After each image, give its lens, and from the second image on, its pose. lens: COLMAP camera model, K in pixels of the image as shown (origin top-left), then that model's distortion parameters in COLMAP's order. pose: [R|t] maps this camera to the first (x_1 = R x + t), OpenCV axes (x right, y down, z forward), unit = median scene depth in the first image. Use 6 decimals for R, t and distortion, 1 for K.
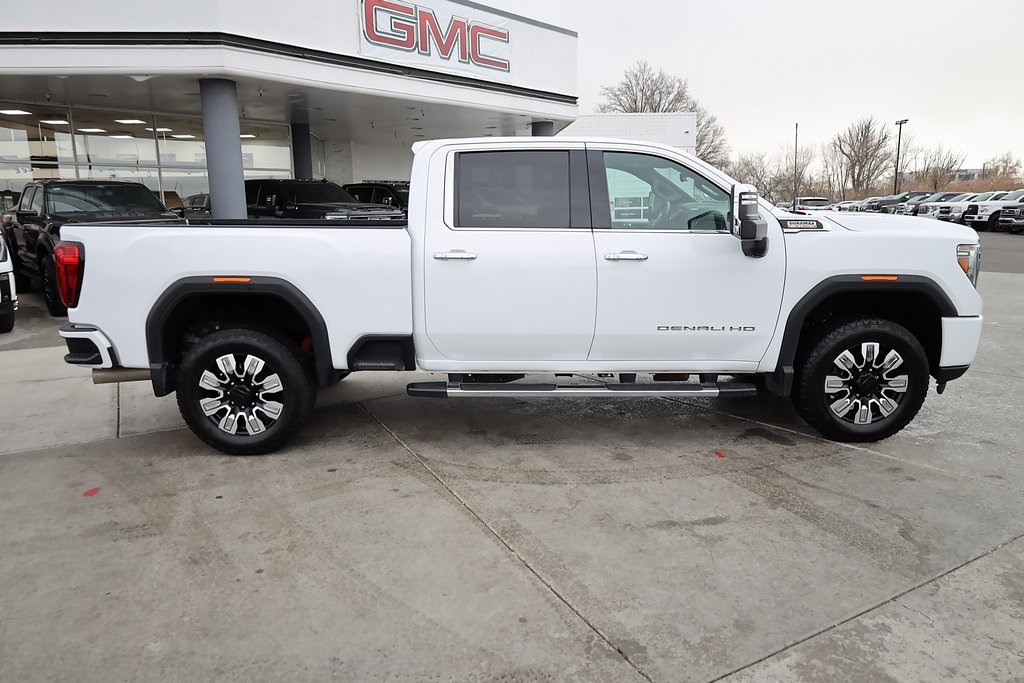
lens RADIAL K [[701.7, 0, 512.0], [0, 701.7, 341.5], [0, 0, 1]] dist [-0.005270, -0.000278]
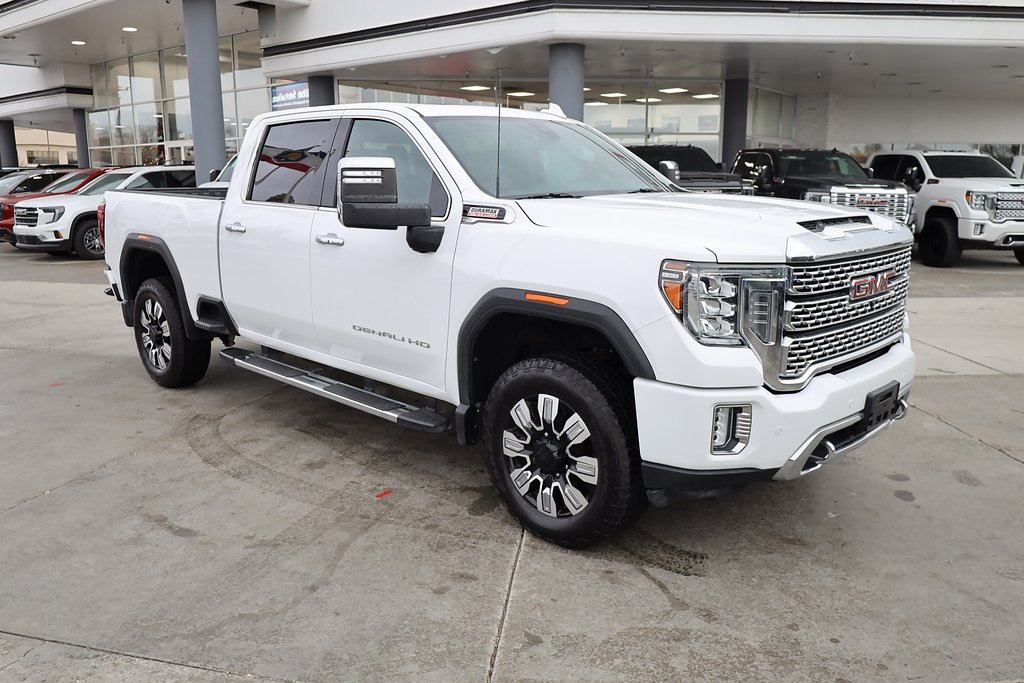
lens RADIAL K [[823.0, 0, 512.0], [0, 823.0, 341.5], [0, 0, 1]] dist [-0.007726, 0.000345]
pose [[0.703371, 0.153500, -0.694051, 1.019716], [-0.145888, 0.986793, 0.070397, -0.098366], [0.695691, 0.051739, 0.716476, 0.415911]]
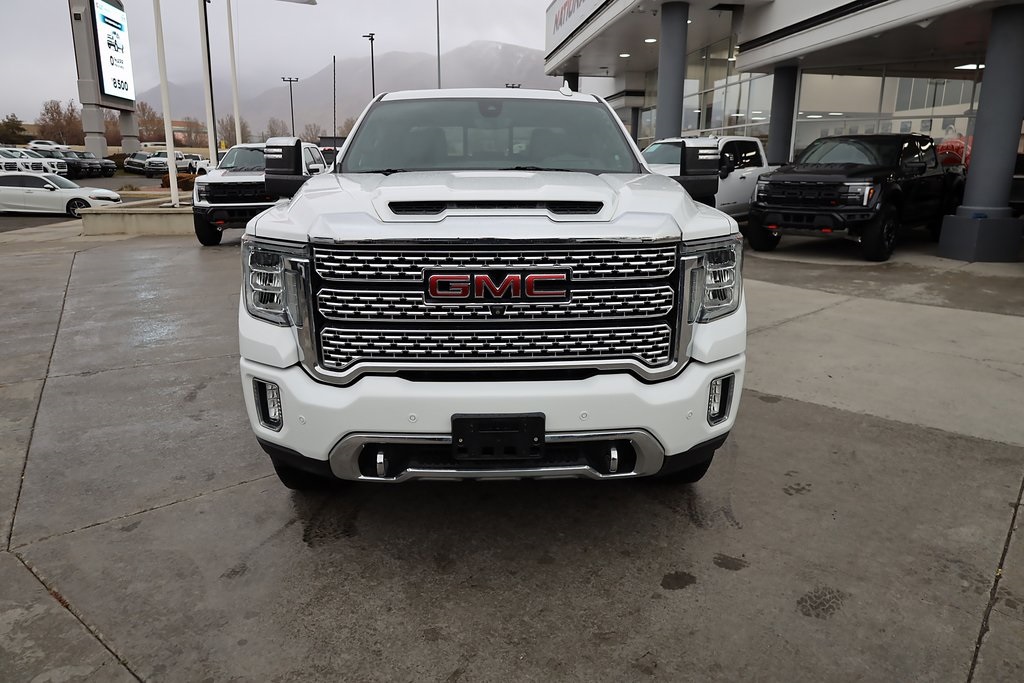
lens RADIAL K [[701.7, 0, 512.0], [0, 701.7, 341.5], [0, 0, 1]] dist [-0.005270, -0.000278]
pose [[0.024112, 0.262002, -0.964766, 1.231351], [-0.199204, 0.946953, 0.252186, -0.239438], [0.979661, 0.186105, 0.075025, 1.168387]]
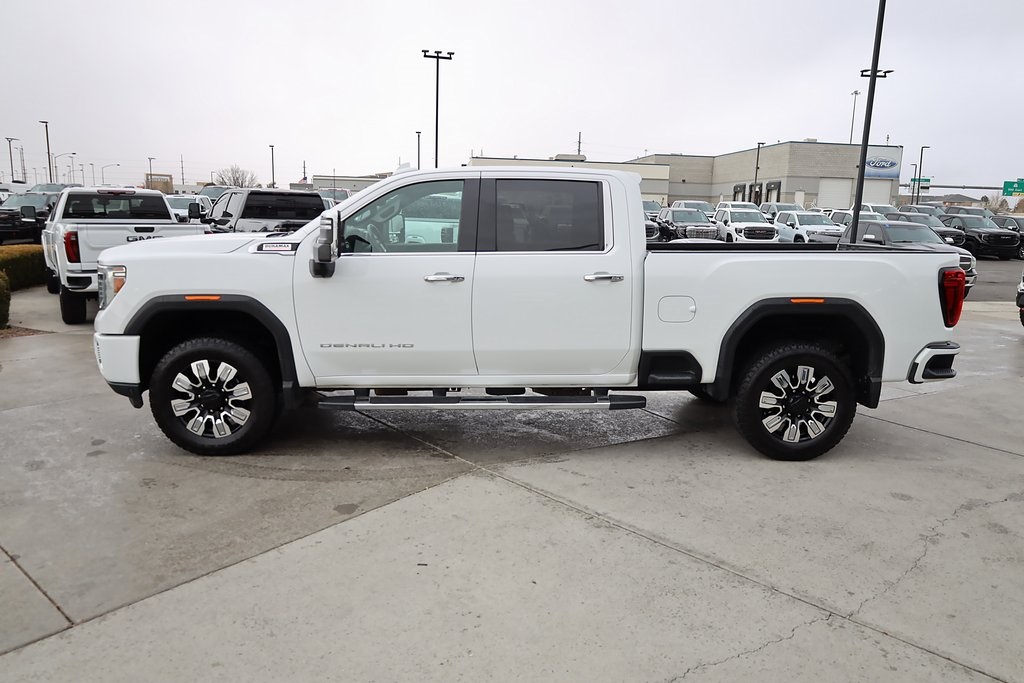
lens RADIAL K [[701.7, 0, 512.0], [0, 701.7, 341.5], [0, 0, 1]] dist [-0.005270, -0.000278]
pose [[-0.999947, -0.001656, -0.010134, 0.060562], [-0.005199, 0.932719, 0.360567, -0.489926], [0.008855, 0.360601, -0.932678, 2.389590]]
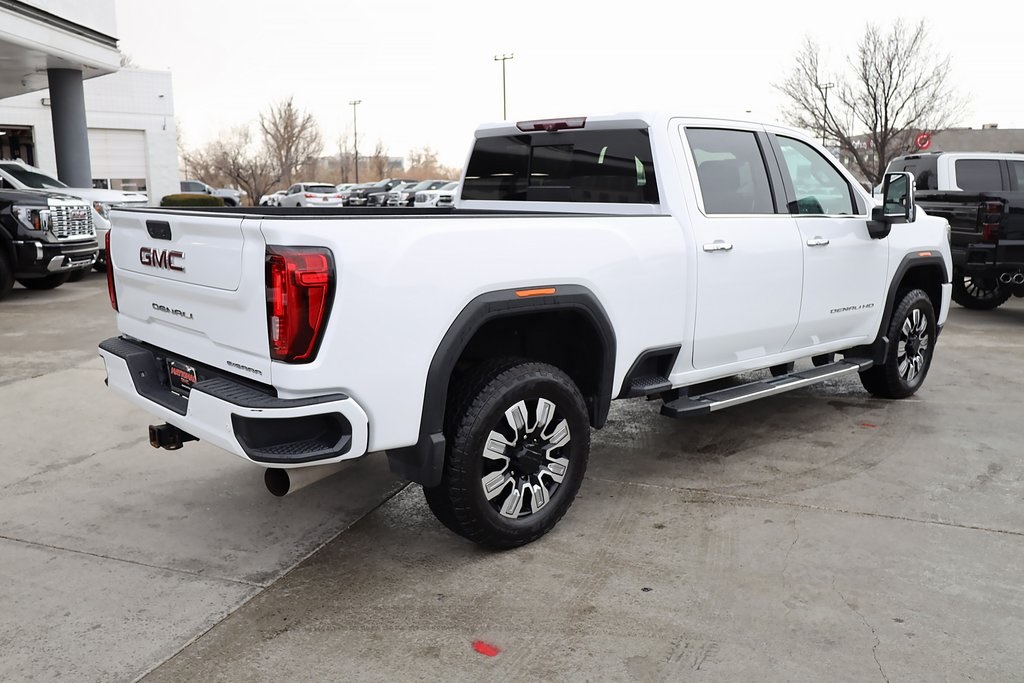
lens RADIAL K [[866.2, 0, 533.9], [0, 866.2, 335.6], [0, 0, 1]] dist [-0.008507, -0.002010]
pose [[0.728093, -0.099780, 0.678177, -0.953018], [0.118056, 0.992819, 0.019327, -0.059987], [-0.675235, 0.065991, 0.734644, 0.358782]]
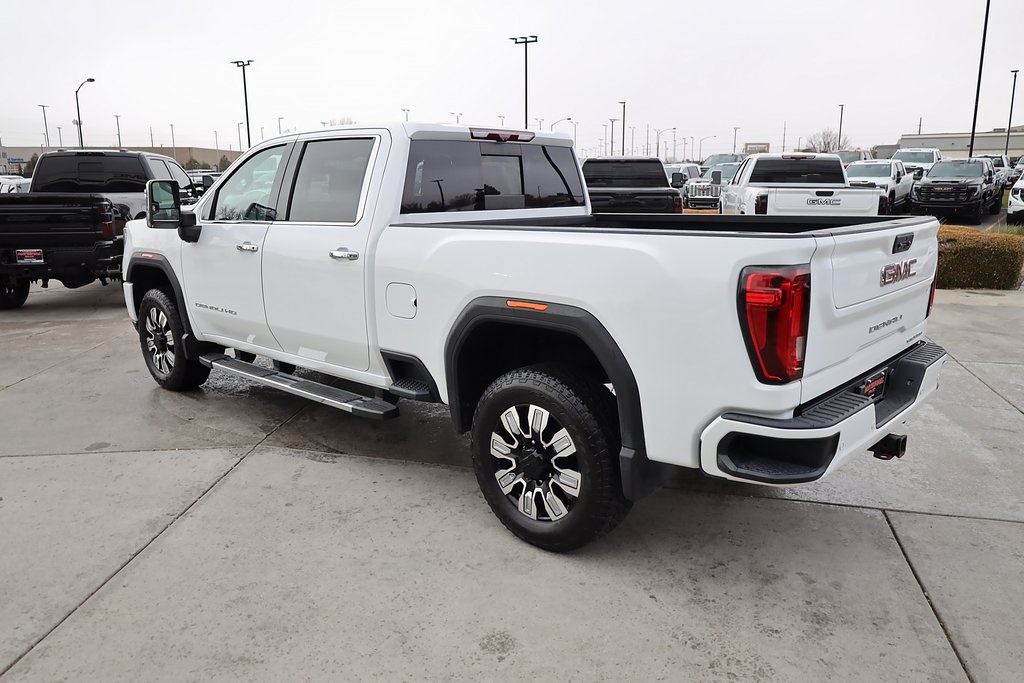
lens RADIAL K [[738.4, 0, 512.0], [0, 738.4, 341.5], [0, 0, 1]] dist [-0.009017, -0.001258]
pose [[-0.727069, -0.128290, 0.674472, -0.862755], [0.146707, 0.930667, 0.335167, -0.378083], [-0.670707, 0.342639, -0.657837, 1.881180]]
